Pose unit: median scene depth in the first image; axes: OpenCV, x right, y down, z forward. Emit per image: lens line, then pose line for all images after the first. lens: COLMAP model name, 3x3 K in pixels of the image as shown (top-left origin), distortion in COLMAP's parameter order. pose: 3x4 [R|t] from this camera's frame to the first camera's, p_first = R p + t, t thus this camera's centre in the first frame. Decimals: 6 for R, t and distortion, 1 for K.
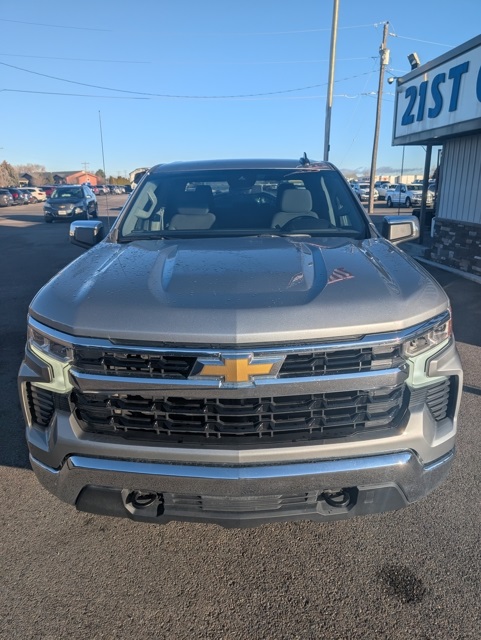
lens RADIAL K [[458.6, 0, 238.4], [0, 458.6, 319.9], [0, 0, 1]] dist [0.021927, -0.016988]
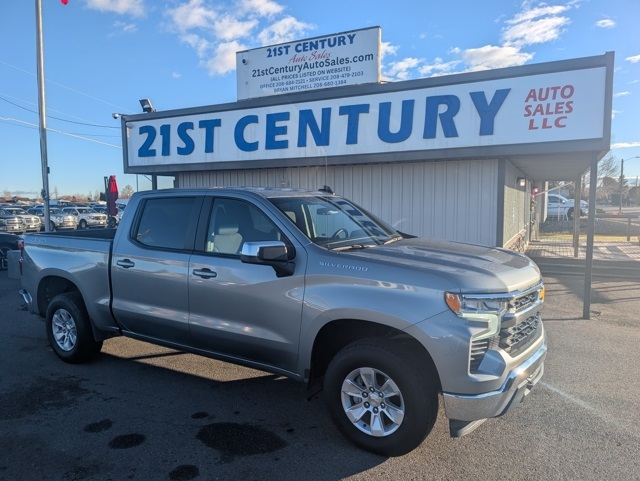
lens RADIAL K [[458.6, 0, 318.3], [0, 458.6, 244.6], [0, 0, 1]] dist [0.021927, -0.016988]
pose [[0.517702, -0.067898, 0.852862, -0.388526], [0.242301, 0.967670, -0.070042, -0.040478], [-0.820533, 0.242910, 0.517417, 0.136927]]
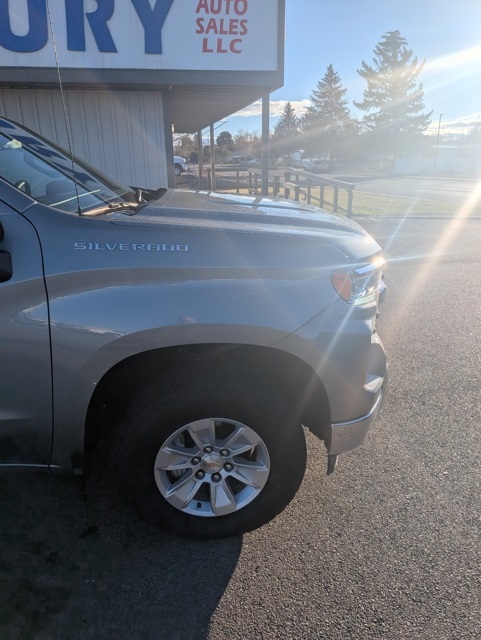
lens RADIAL K [[458.6, 0, 239.2], [0, 458.6, 325.6], [0, 0, 1]] dist [0.021927, -0.016988]
pose [[-0.122491, -0.324930, 0.937772, -0.262254], [0.294865, 0.890307, 0.346999, -0.064865], [-0.947655, 0.319020, -0.013244, 0.274817]]
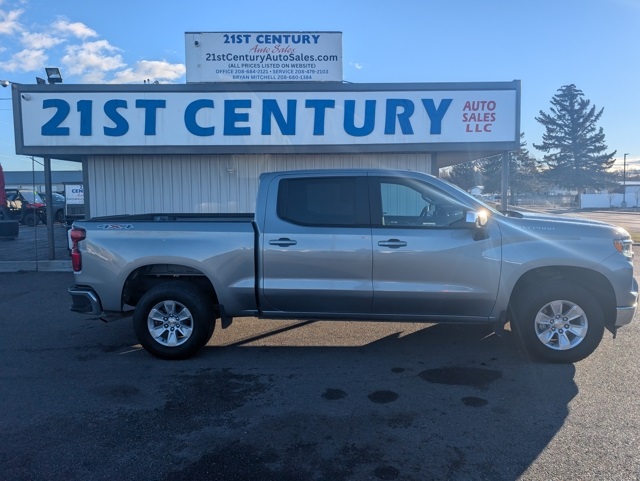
lens RADIAL K [[458.6, 0, 323.1], [0, 458.6, 227.9], [0, 0, 1]] dist [0.021927, -0.016988]
pose [[0.068760, -0.060274, 0.995811, -0.555187], [0.291685, 0.955771, 0.037710, -0.121162], [-0.954040, 0.287871, 0.083300, 0.458917]]
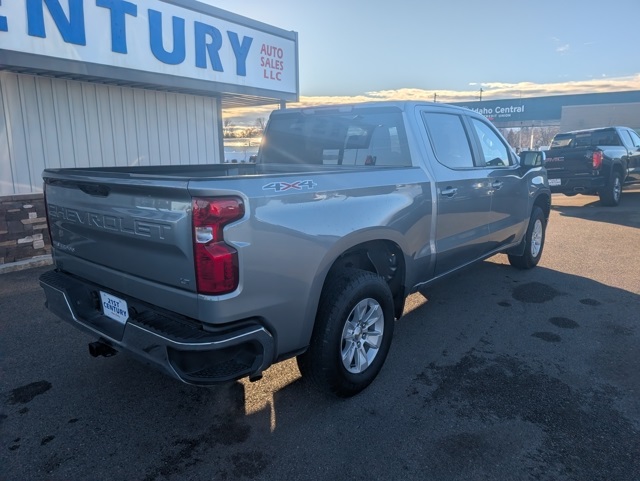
lens RADIAL K [[458.6, 0, 326.6], [0, 458.6, 232.5], [0, 0, 1]] dist [0.021927, -0.016988]
pose [[-0.783312, -0.093598, 0.614542, -0.251083], [0.191467, 0.904210, 0.381765, -0.235163], [-0.591407, 0.416706, -0.690358, 0.875979]]
